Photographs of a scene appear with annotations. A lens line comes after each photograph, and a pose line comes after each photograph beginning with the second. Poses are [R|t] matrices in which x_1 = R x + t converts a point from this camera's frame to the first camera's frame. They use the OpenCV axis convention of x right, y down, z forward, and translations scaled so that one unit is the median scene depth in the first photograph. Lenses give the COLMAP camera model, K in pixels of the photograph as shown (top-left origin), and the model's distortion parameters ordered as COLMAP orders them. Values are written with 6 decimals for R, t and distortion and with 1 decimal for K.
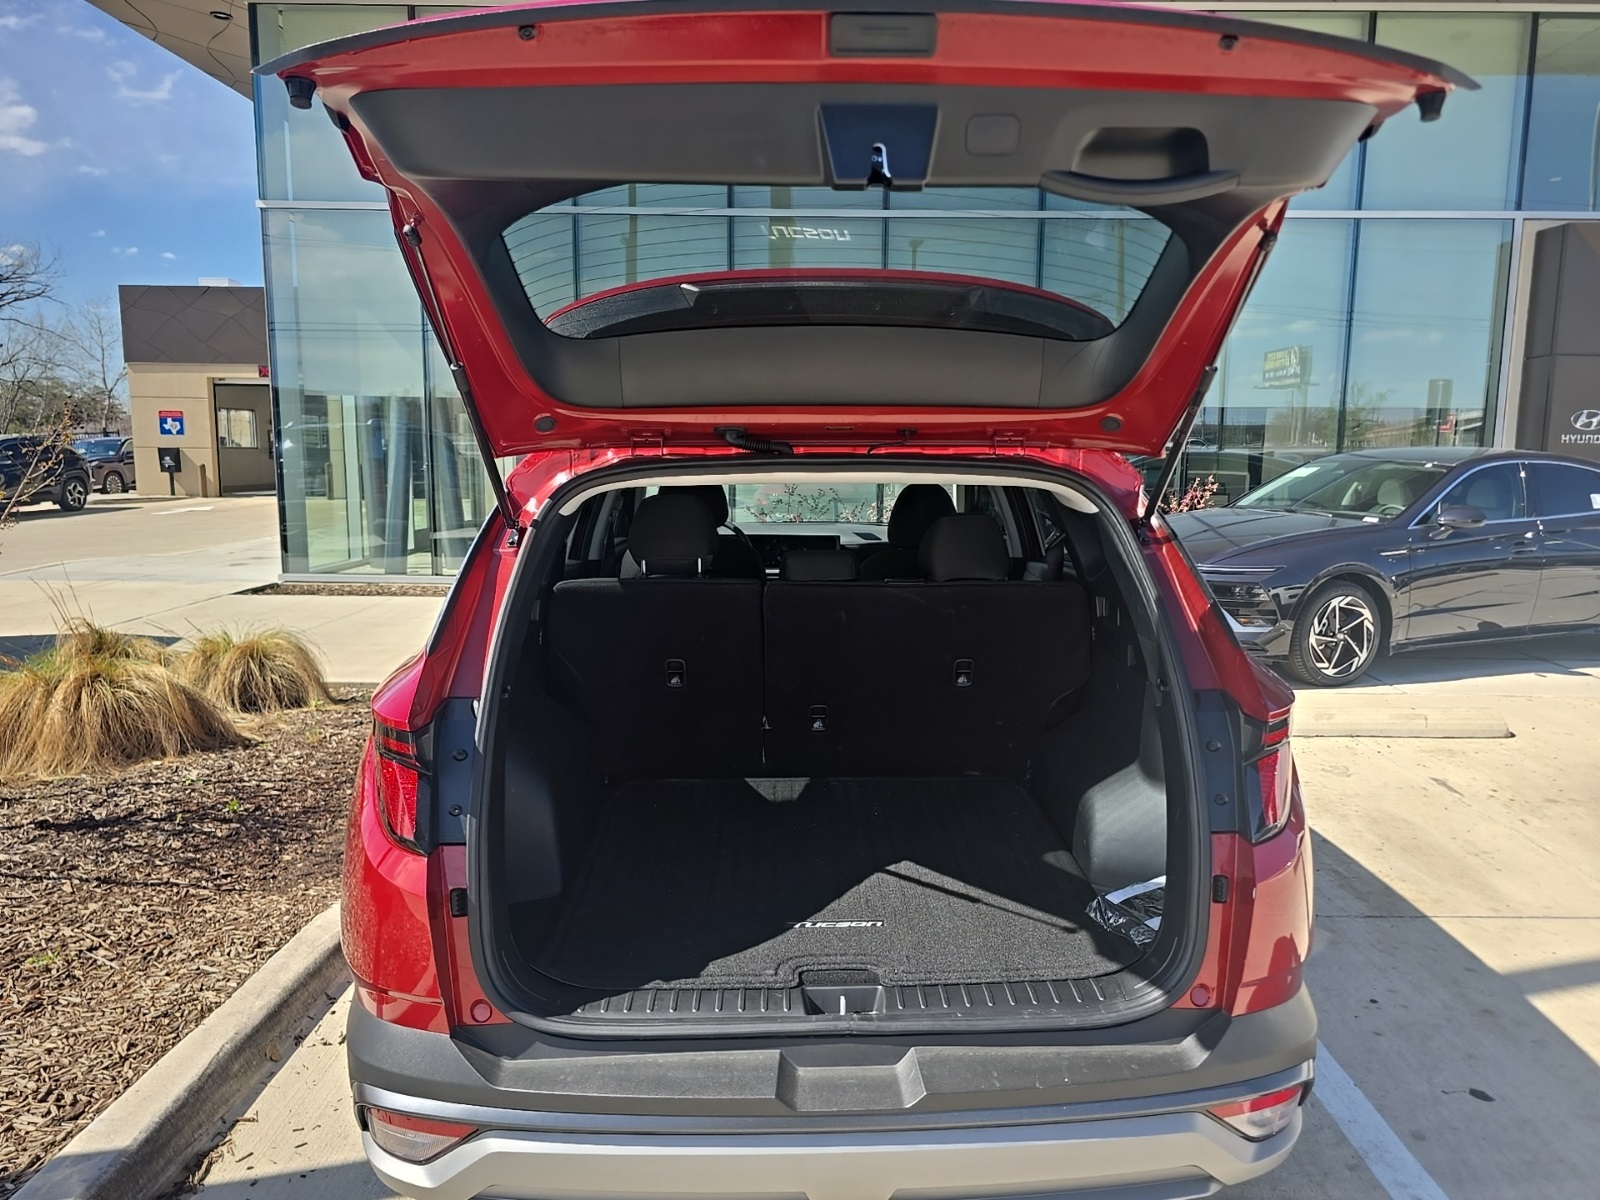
lens RADIAL K [[1102.9, 0, 800.0], [0, 1102.9, 600.0], [0, 0, 1]] dist [0.011173, 0.002254]
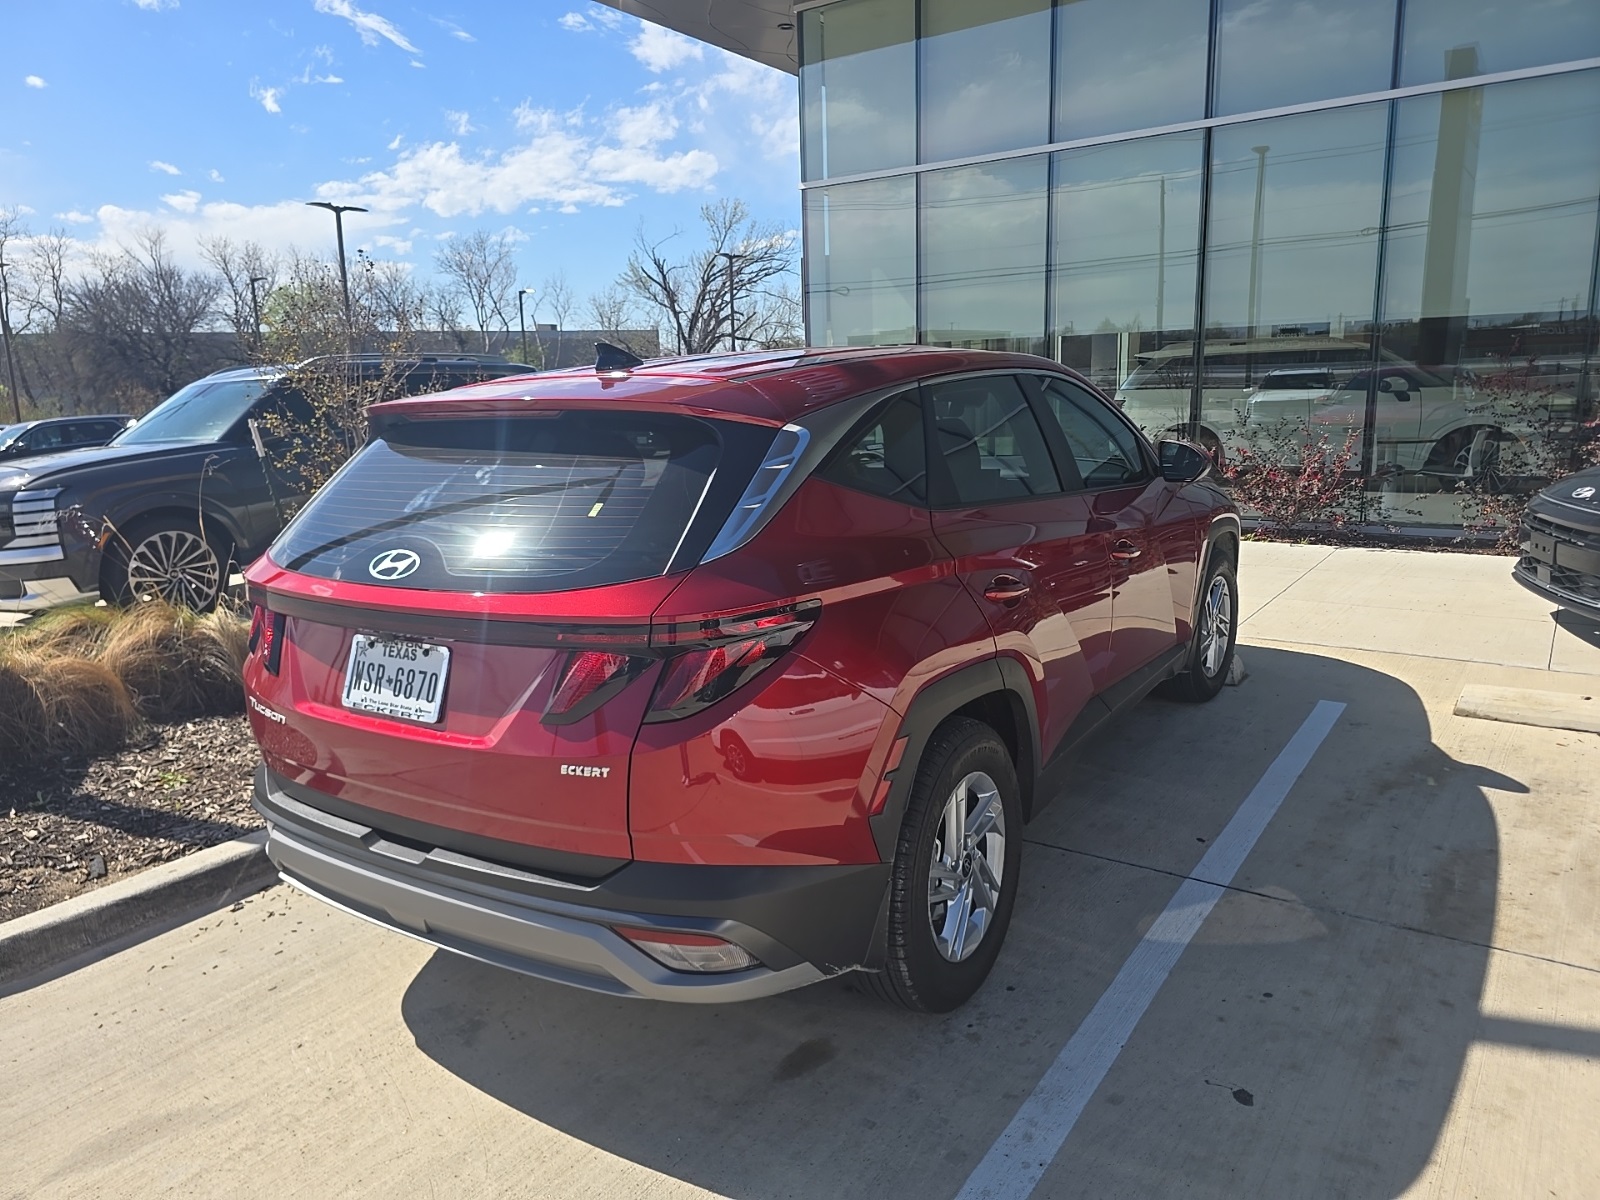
lens RADIAL K [[1102.9, 0, 800.0], [0, 1102.9, 600.0], [0, 0, 1]] dist [0.011173, 0.002254]
pose [[0.821250, 0.075534, -0.565546, 0.501407], [-0.042560, 0.996547, 0.071295, -0.004733], [0.568978, -0.034481, 0.821629, 0.039784]]
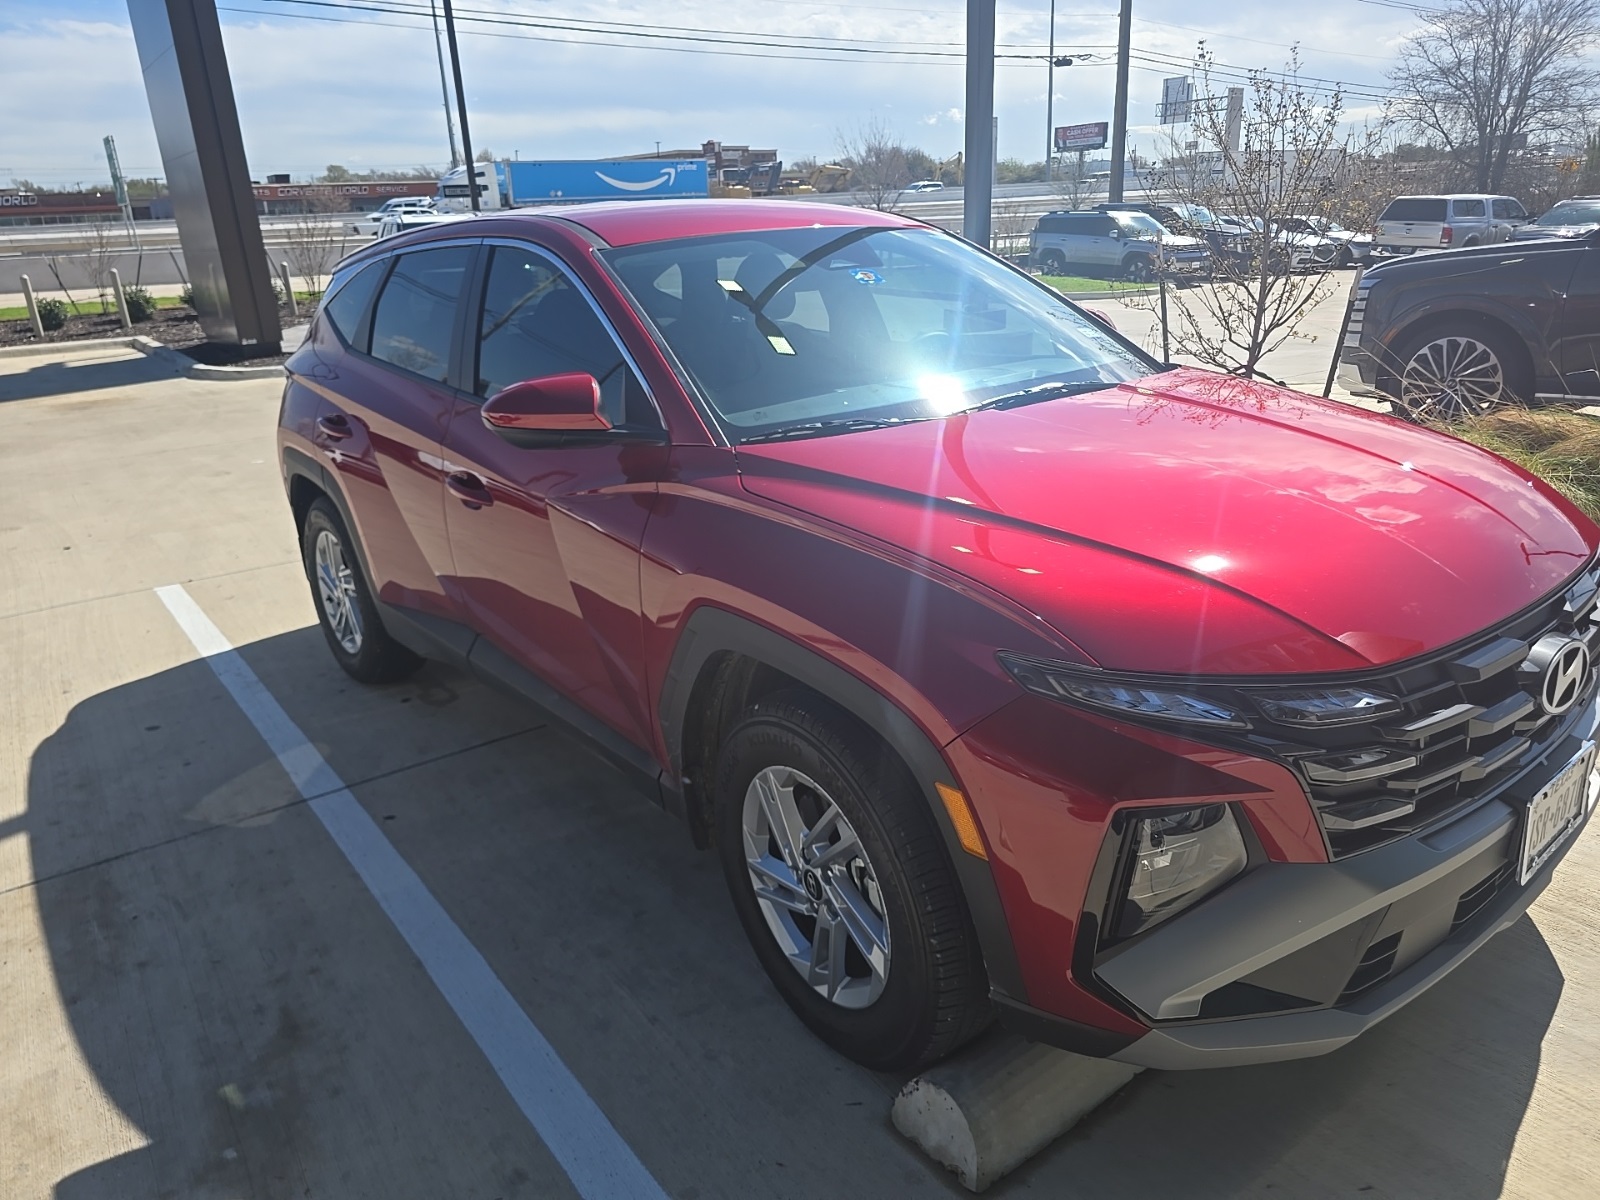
lens RADIAL K [[1102.9, 0, 800.0], [0, 1102.9, 600.0], [0, 0, 1]] dist [0.011173, 0.002254]
pose [[-0.801163, 0.219918, -0.556574, 0.444930], [-0.042394, 0.906839, 0.419341, -0.221644], [0.596943, 0.359555, -0.717202, 1.544967]]
